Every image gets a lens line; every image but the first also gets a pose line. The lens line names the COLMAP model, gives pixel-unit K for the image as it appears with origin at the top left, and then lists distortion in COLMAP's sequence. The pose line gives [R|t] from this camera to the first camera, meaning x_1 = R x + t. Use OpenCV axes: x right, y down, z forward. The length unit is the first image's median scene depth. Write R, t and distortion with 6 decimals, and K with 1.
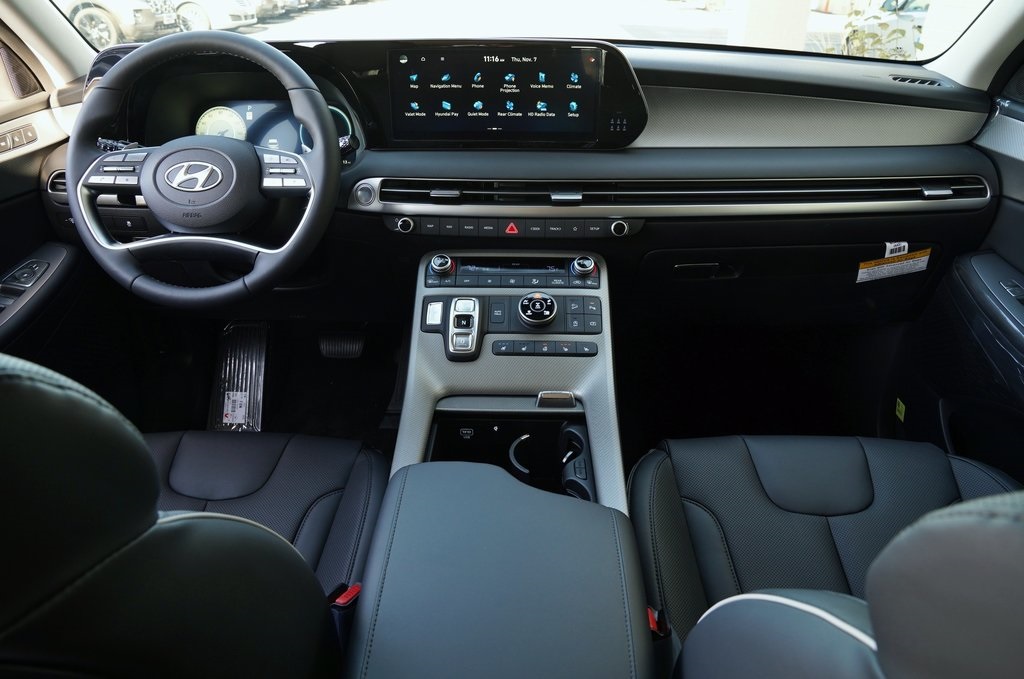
lens RADIAL K [[712.8, 0, 511.3], [0, 712.8, 342.2], [0, 0, 1]] dist [-0.124402, 0.089348]
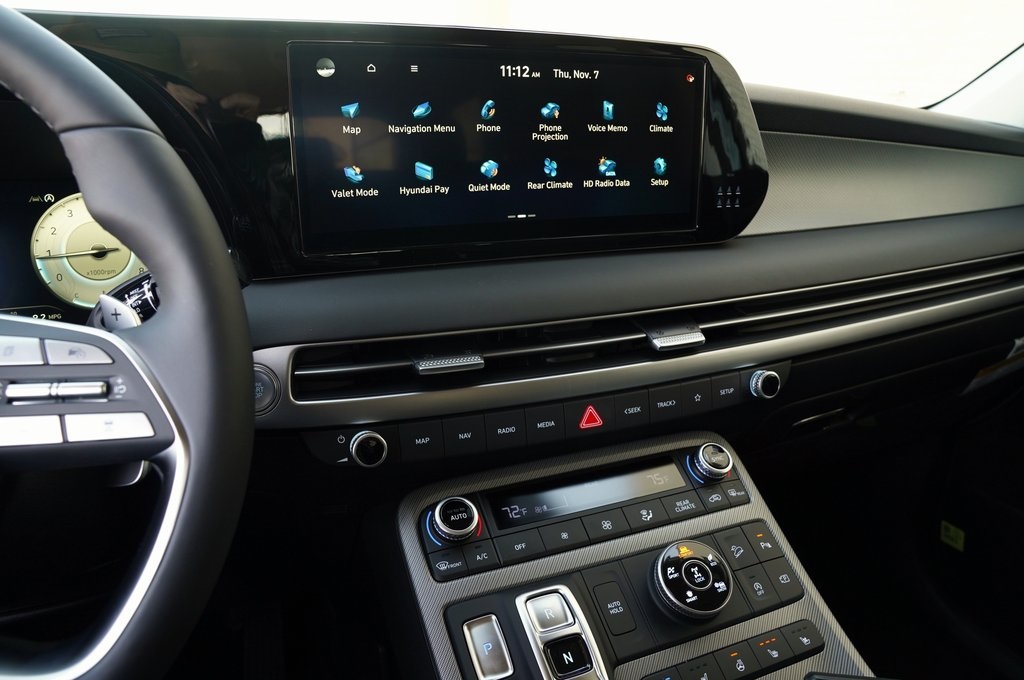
lens RADIAL K [[712.8, 0, 513.5], [0, 712.8, 339.9], [0, 0, 1]] dist [-0.124402, 0.089348]
pose [[0.909895, -0.122843, 0.396233, -0.235685], [0.173039, 0.980478, -0.093387, -0.179203], [-0.377026, 0.153536, 0.913388, 0.584533]]
